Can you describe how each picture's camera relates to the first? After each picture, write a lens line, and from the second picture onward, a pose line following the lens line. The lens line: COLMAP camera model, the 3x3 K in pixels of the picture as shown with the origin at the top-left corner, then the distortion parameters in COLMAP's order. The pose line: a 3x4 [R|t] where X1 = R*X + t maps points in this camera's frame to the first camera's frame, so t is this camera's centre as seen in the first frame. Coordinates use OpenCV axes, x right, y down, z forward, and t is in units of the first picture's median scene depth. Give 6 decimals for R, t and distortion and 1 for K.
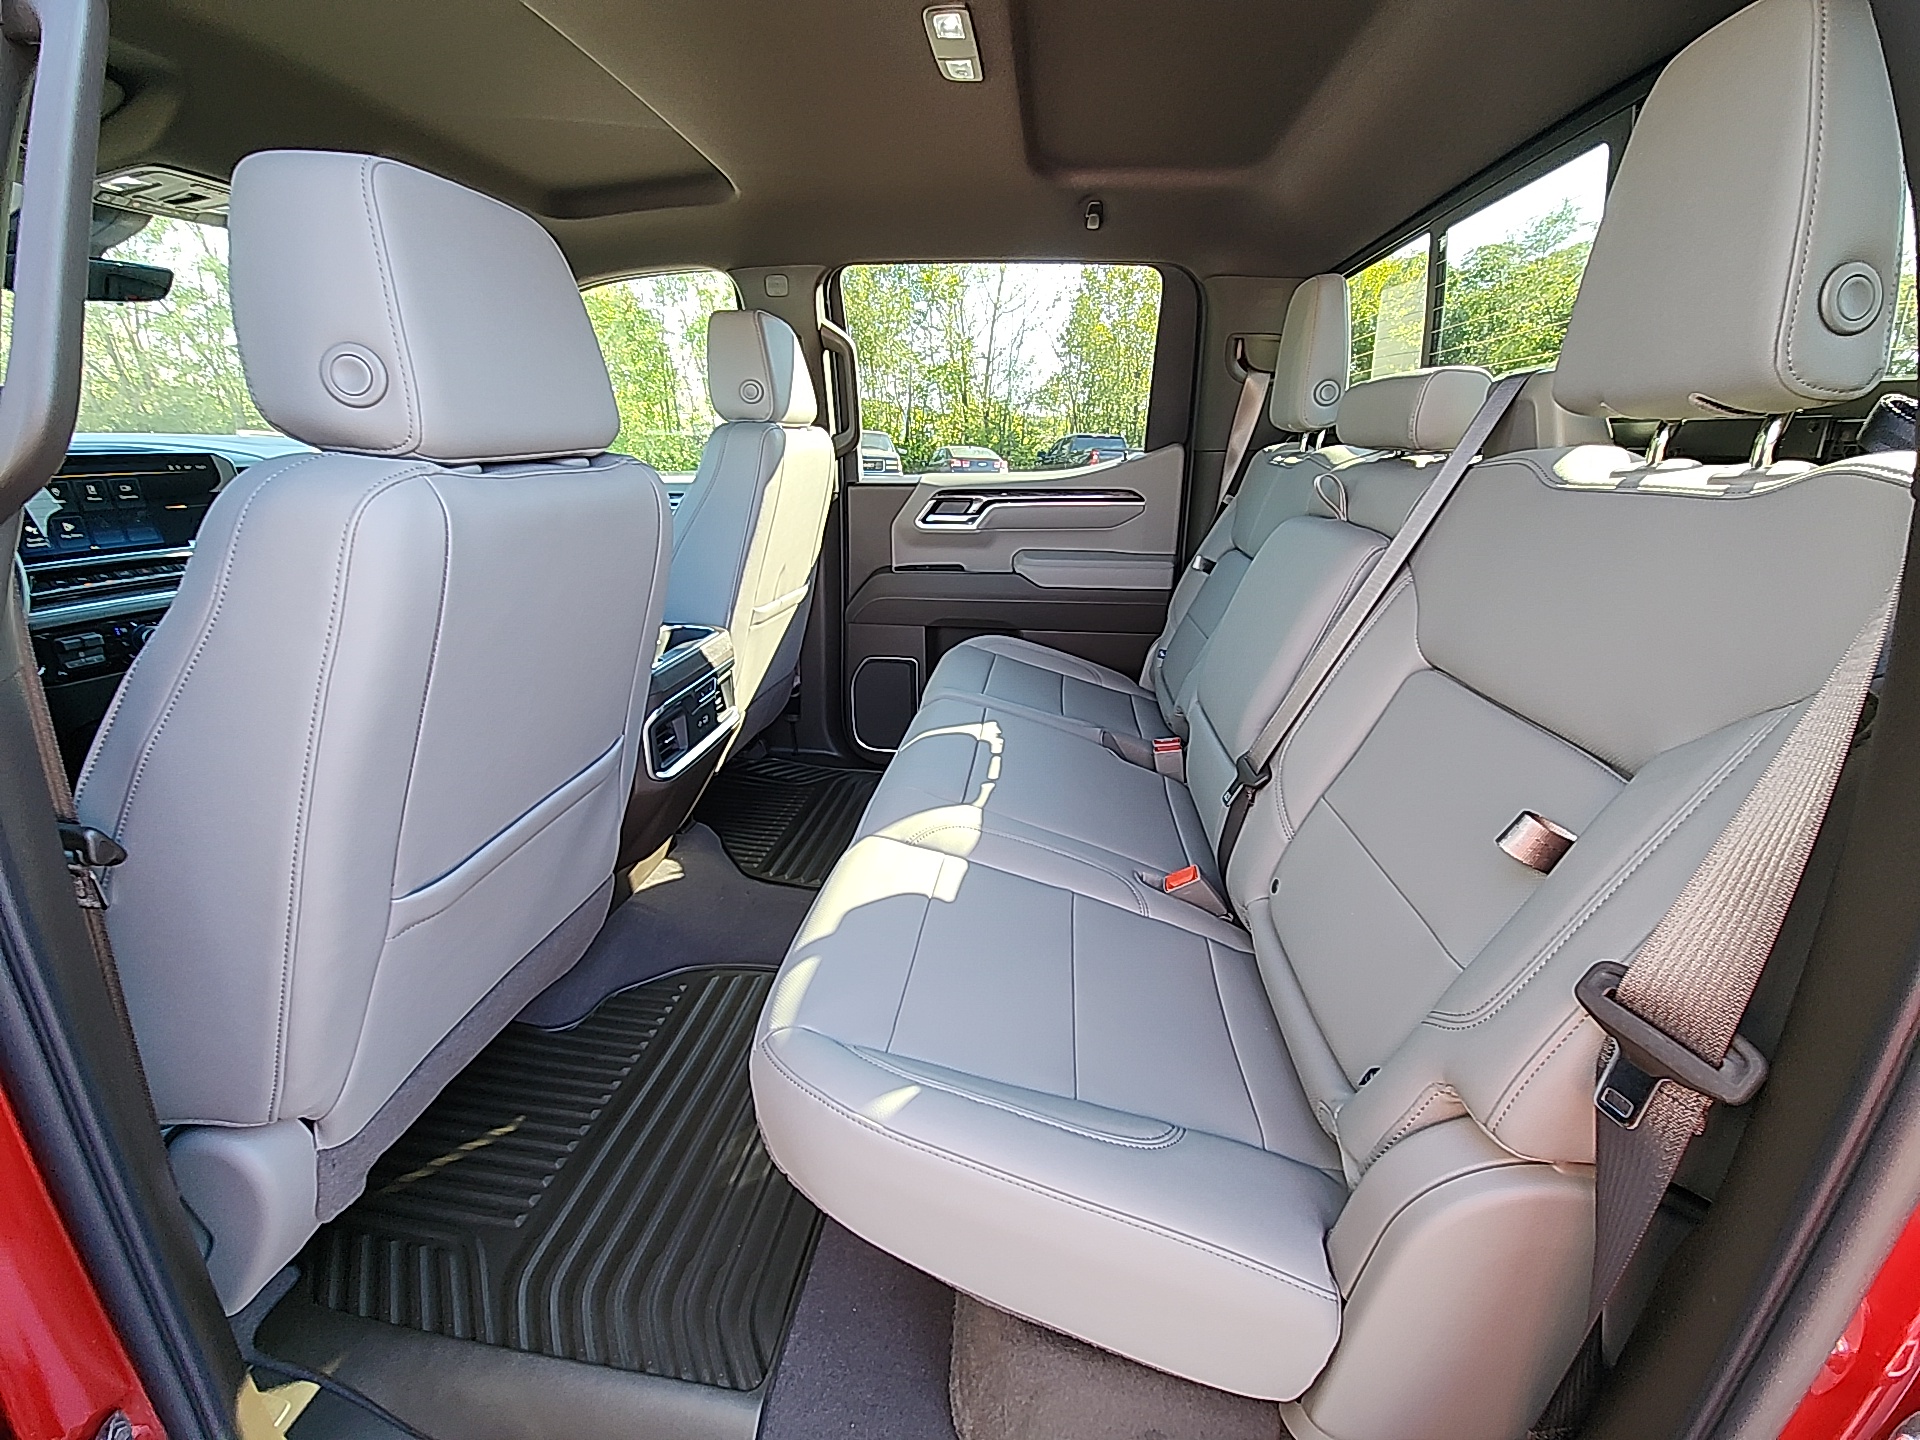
lens RADIAL K [[774.0, 0, 948.7], [0, 774.0, 703.1], [0, 0, 1]] dist [0.008931, -0.006372]
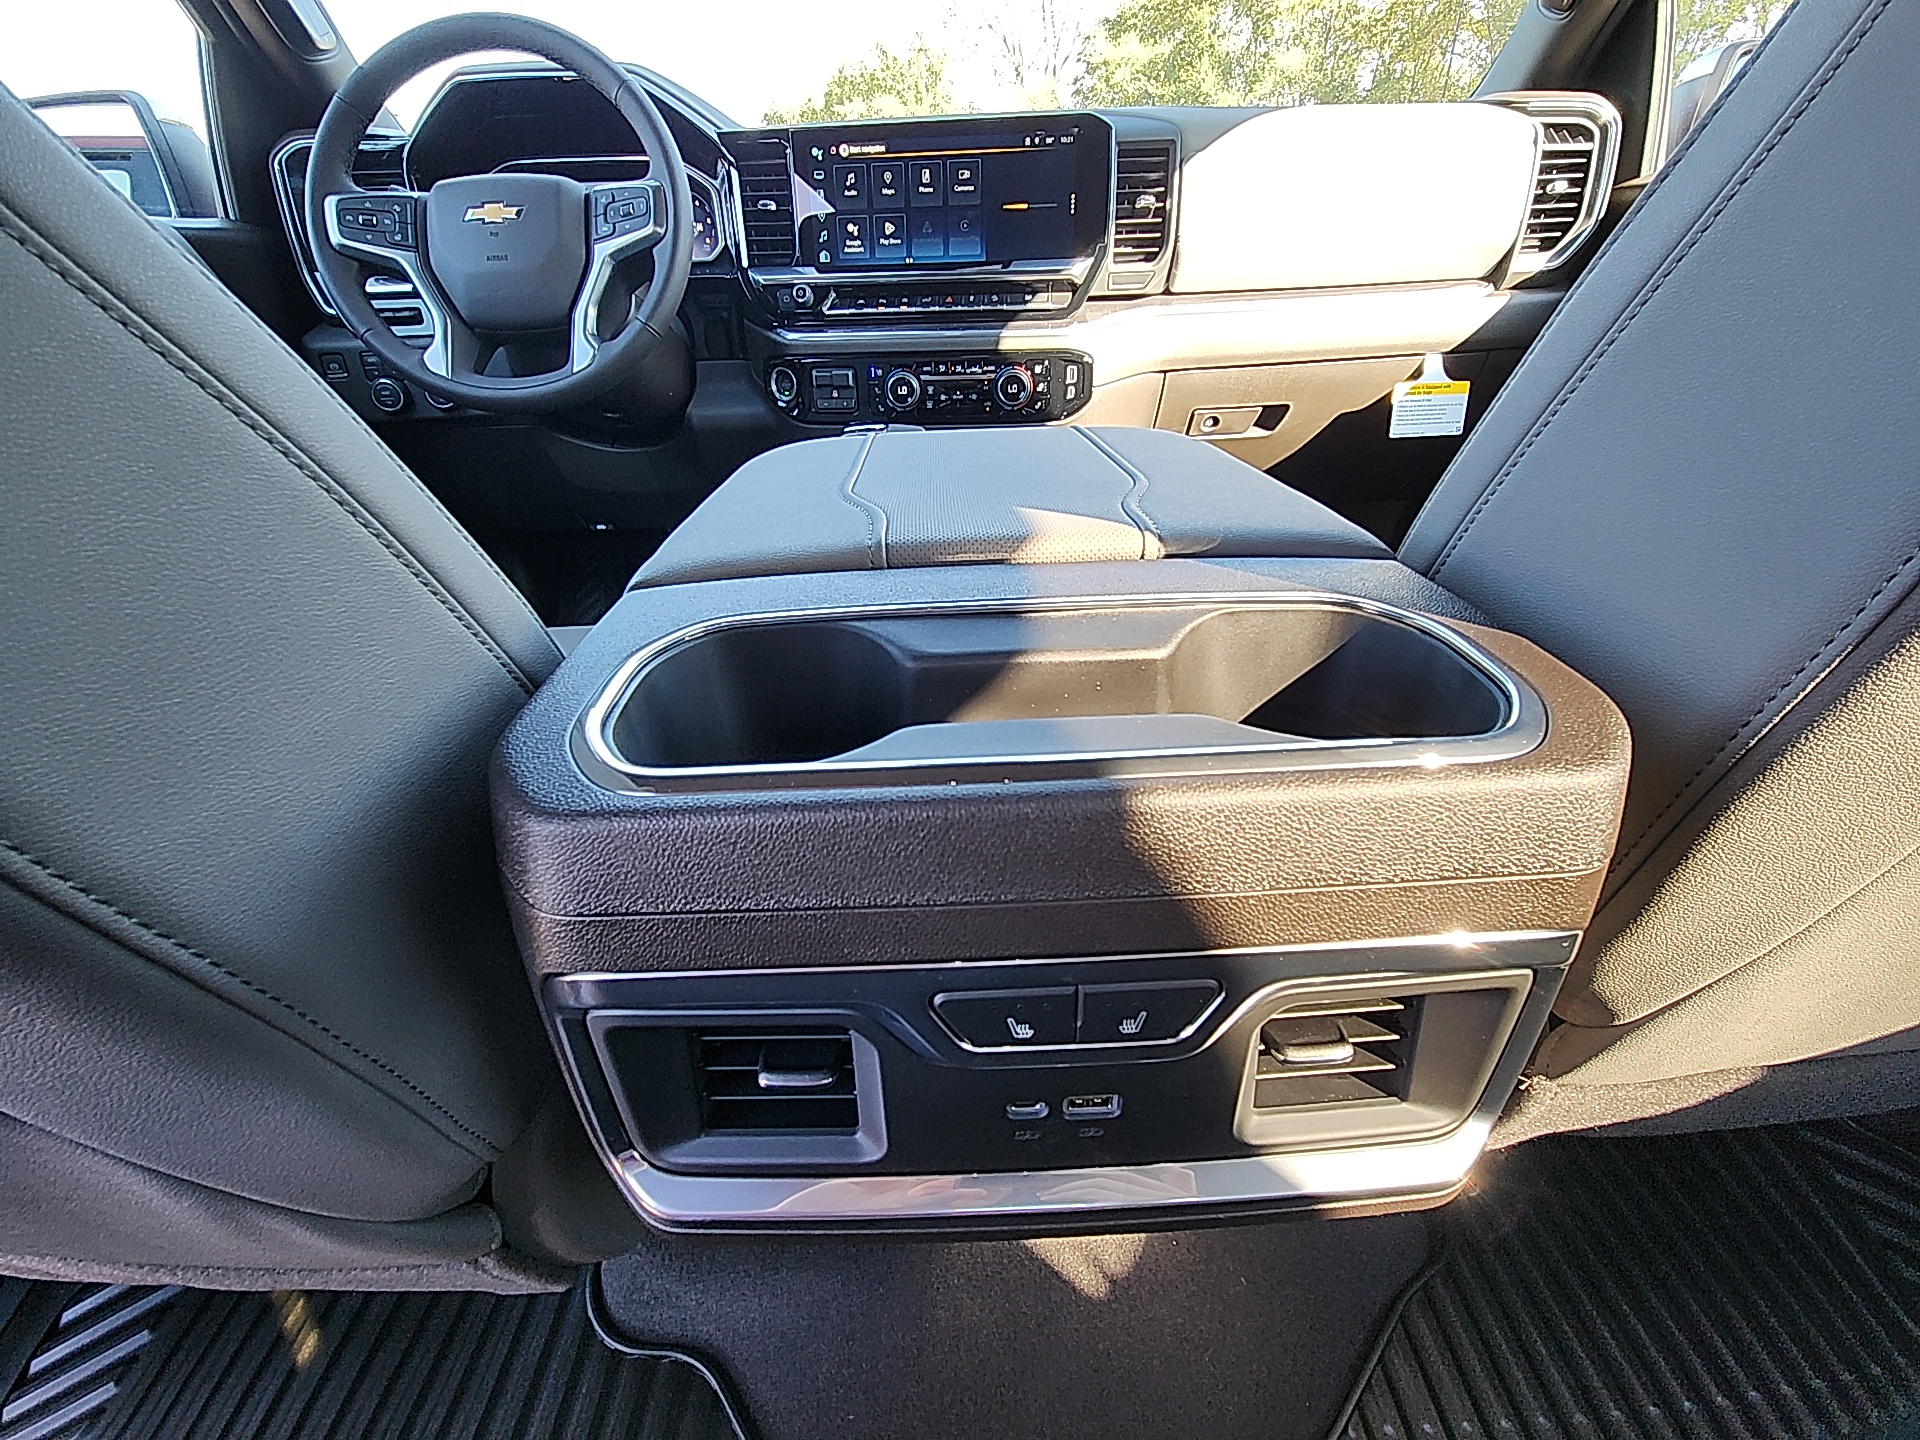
lens RADIAL K [[772.9, 0, 952.0], [0, 772.9, 695.5], [0, 0, 1]] dist [0.021573, -0.010053]
pose [[0.156801, 0.447895, -0.880229, -0.141034], [-0.285621, 0.873735, 0.393711, -0.097767], [0.945428, 0.189678, 0.264931, 0.646217]]
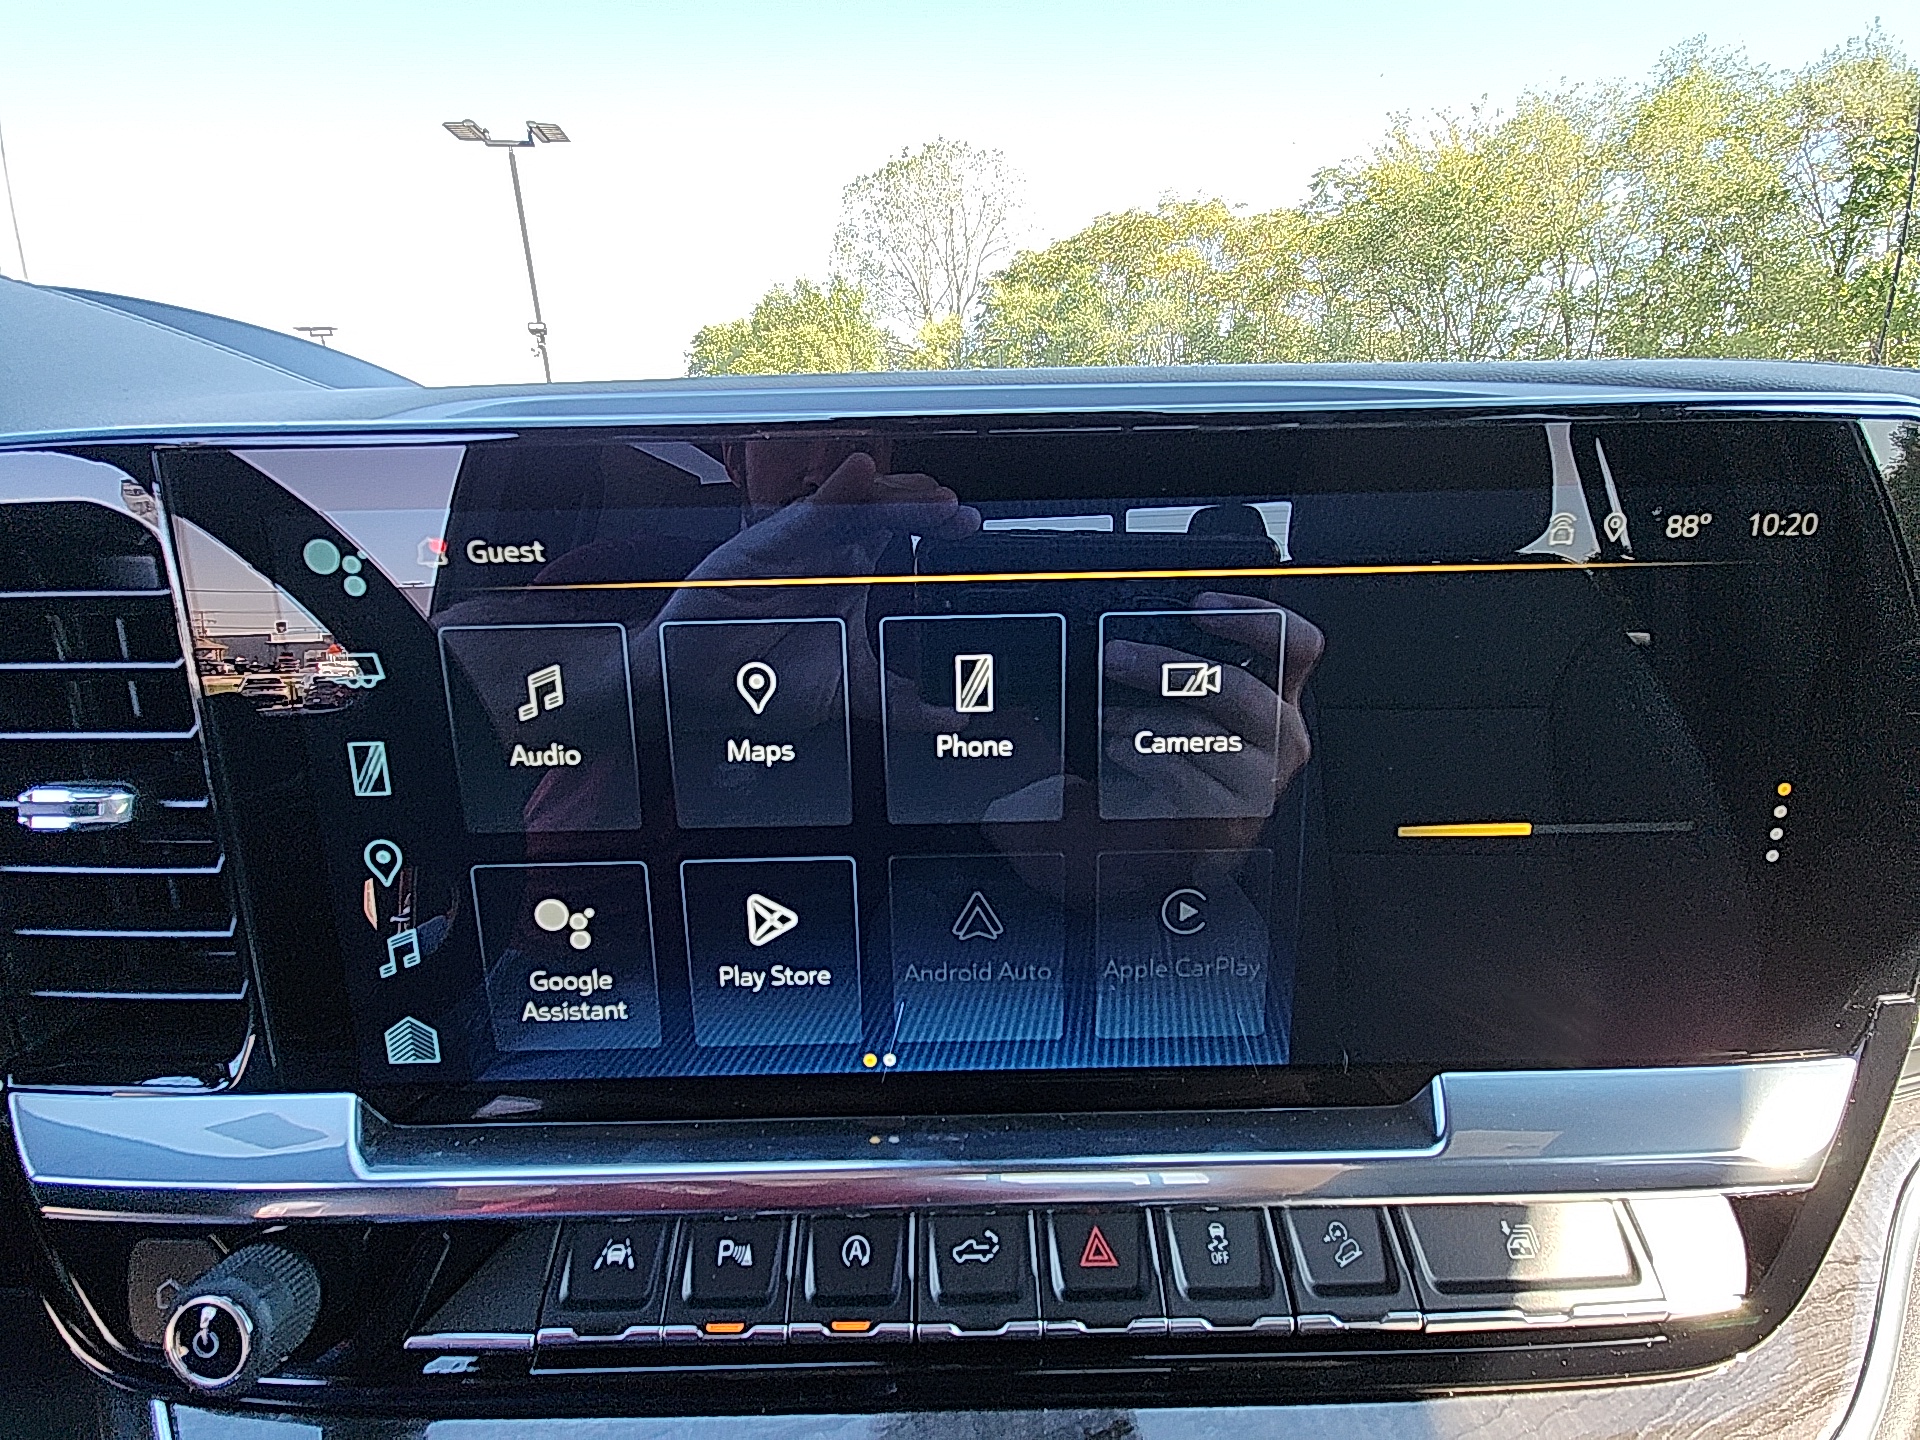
lens RADIAL K [[774.0, 0, 948.7], [0, 774.0, 703.1], [0, 0, 1]] dist [0.008931, -0.006372]
pose [[0.250309, 0.255508, -0.933842, -0.689988], [-0.283957, 0.941504, 0.181492, -0.208452], [0.925588, 0.219742, 0.308220, 0.672092]]
